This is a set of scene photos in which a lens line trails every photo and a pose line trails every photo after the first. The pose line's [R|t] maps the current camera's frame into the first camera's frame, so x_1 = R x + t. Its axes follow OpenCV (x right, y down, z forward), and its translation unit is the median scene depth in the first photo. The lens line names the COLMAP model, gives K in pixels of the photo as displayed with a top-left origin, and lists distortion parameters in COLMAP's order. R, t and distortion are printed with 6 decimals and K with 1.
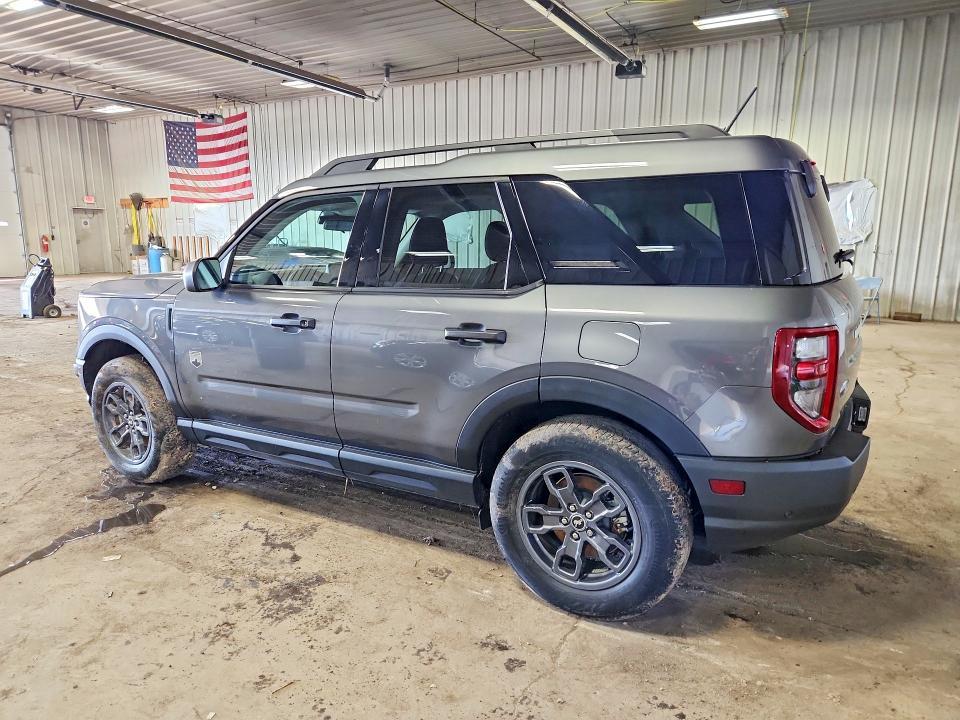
lens RADIAL K [[641.3, 0, 480.0], [0, 641.3, 360.0], [0, 0, 1]] dist [0.055391, -0.030561]
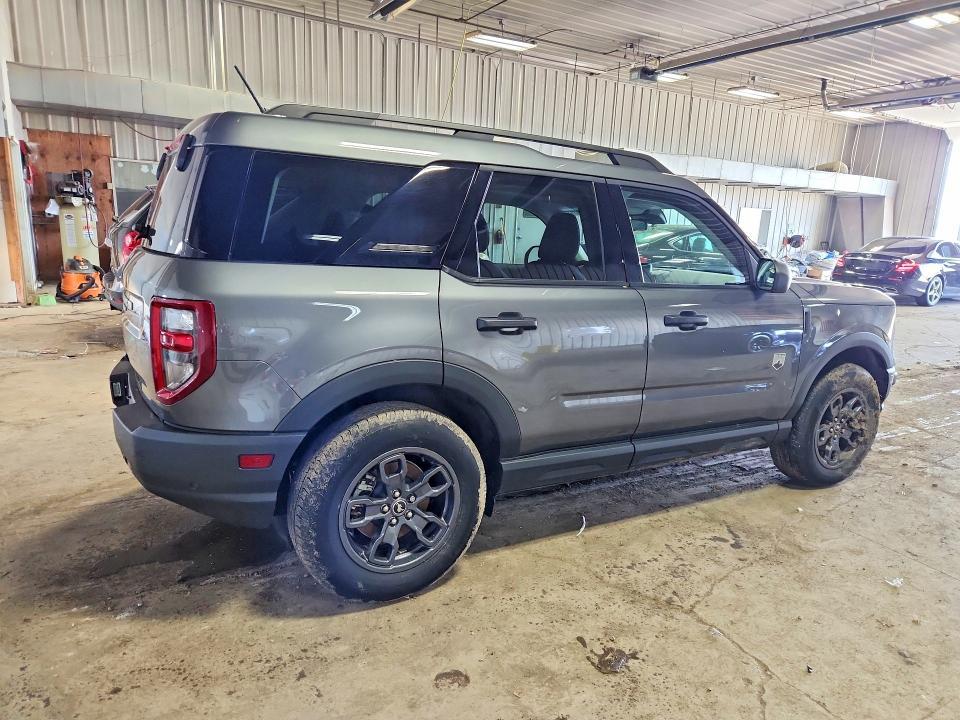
lens RADIAL K [[640.5, 0, 488.1], [0, 640.5, 364.5], [0, 0, 1]] dist [0.054990, -0.037462]
pose [[-0.480290, 0.162580, -0.861910, 0.846837], [-0.216816, 0.930168, 0.296274, -0.261770], [0.849889, 0.329174, -0.411501, 1.362542]]
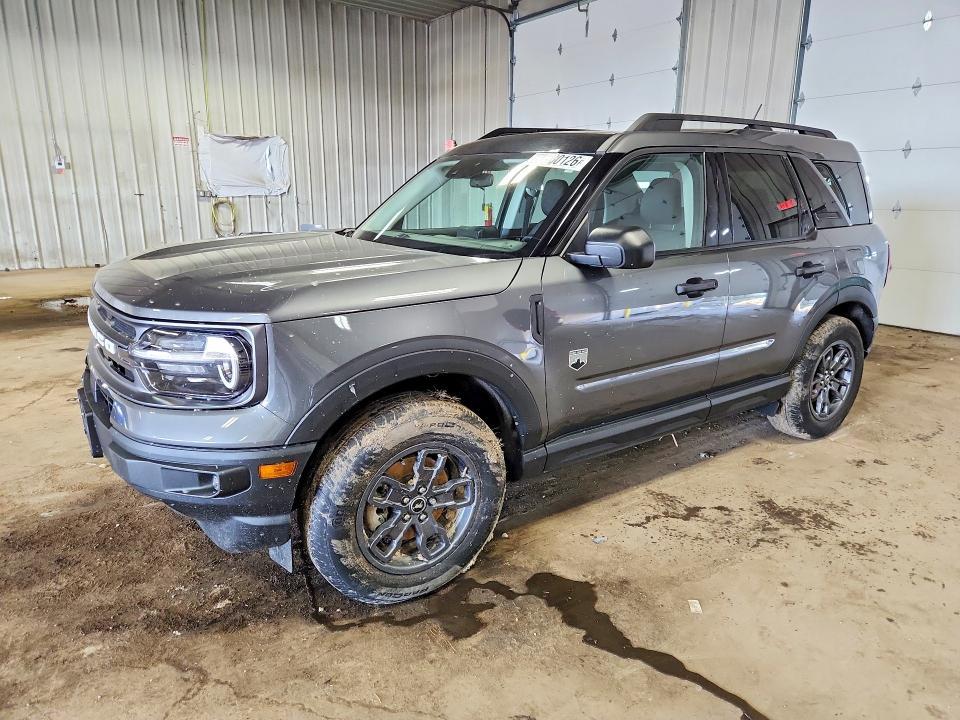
lens RADIAL K [[640.5, 0, 488.1], [0, 640.5, 364.5], [0, 0, 1]] dist [0.054990, -0.037462]
pose [[0.401506, -0.230032, 0.886497, -1.035526], [0.153181, 0.971176, 0.182627, -0.134621], [-0.902955, 0.062469, 0.425170, 0.693721]]
